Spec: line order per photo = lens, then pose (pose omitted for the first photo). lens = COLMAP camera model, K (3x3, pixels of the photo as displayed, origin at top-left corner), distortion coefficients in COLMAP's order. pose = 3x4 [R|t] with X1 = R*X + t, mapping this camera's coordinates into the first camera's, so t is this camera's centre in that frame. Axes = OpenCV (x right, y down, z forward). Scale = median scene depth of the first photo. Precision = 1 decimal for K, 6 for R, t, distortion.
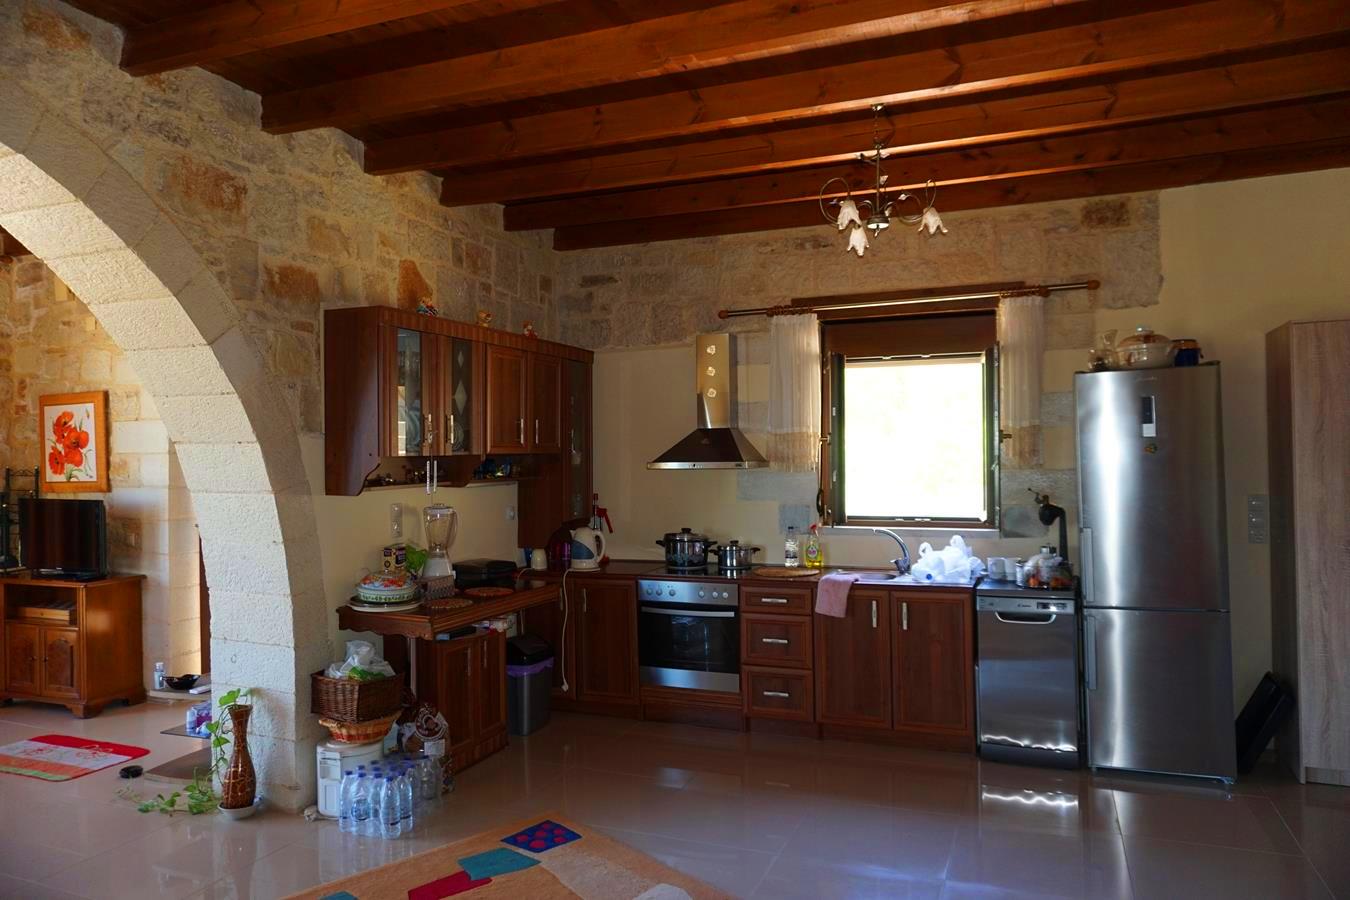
lens RADIAL K [[901.9, 0, 678.4], [0, 901.9, 448.7], [0, 0, 1]] dist [-0.041837, 0.027946]
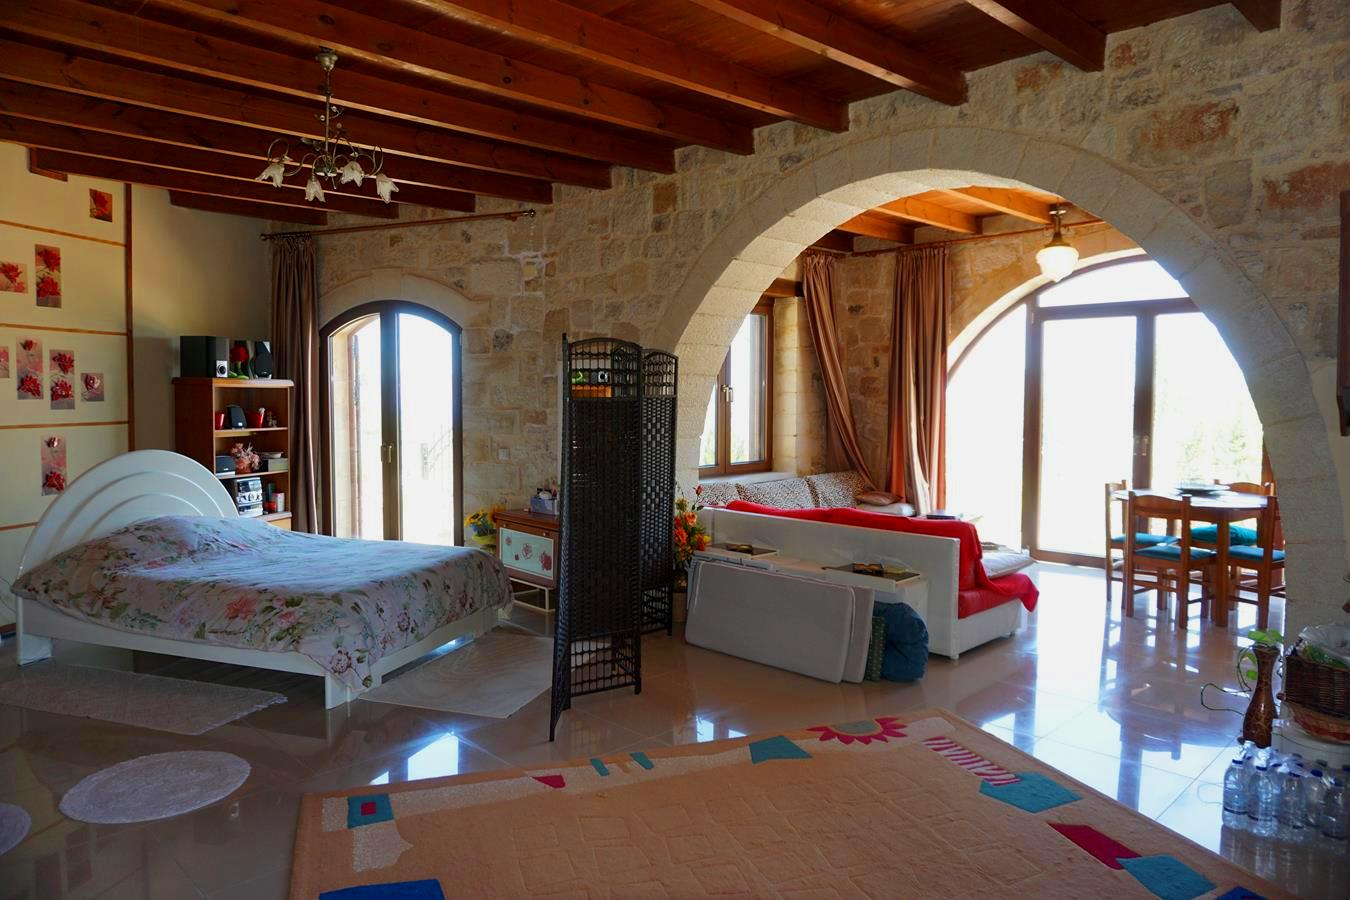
lens RADIAL K [[901.9, 0, 681.4], [0, 901.9, 451.6], [0, 0, 1]] dist [-0.041837, 0.027946]
pose [[-0.387403, 0.068298, -0.919377, 0.631802], [0.018564, 0.997628, 0.066288, 0.003187], [0.921723, 0.008613, -0.387752, 0.802038]]
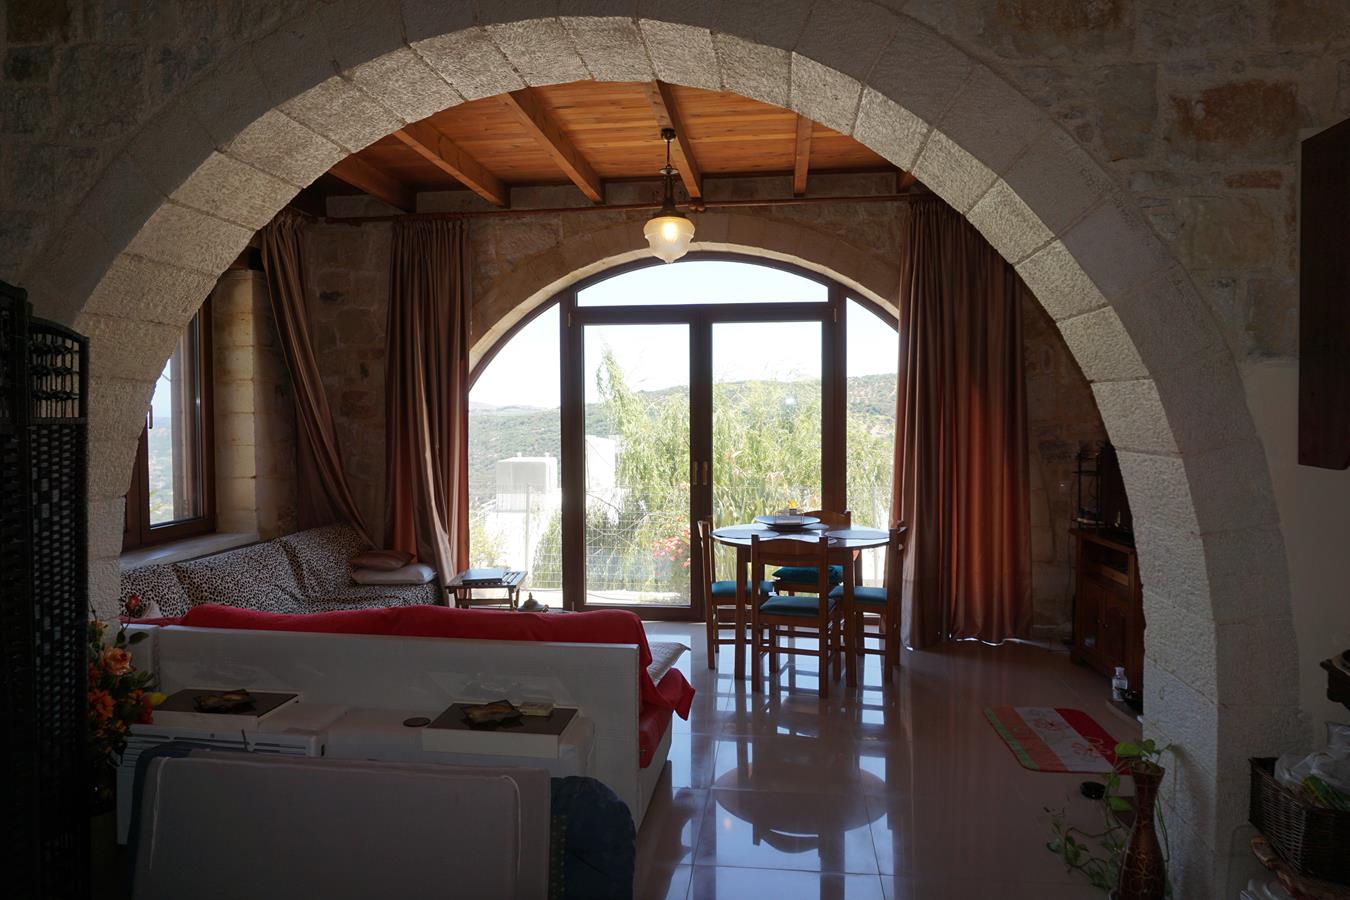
lens RADIAL K [[901.9, 0, 671.0], [0, 901.9, 448.2], [0, 0, 1]] dist [-0.041837, 0.027946]
pose [[0.251856, 0.045181, -0.966710, 0.065653], [0.018227, 0.998511, 0.051416, 0.004386], [0.967593, -0.030569, 0.250657, 0.492011]]
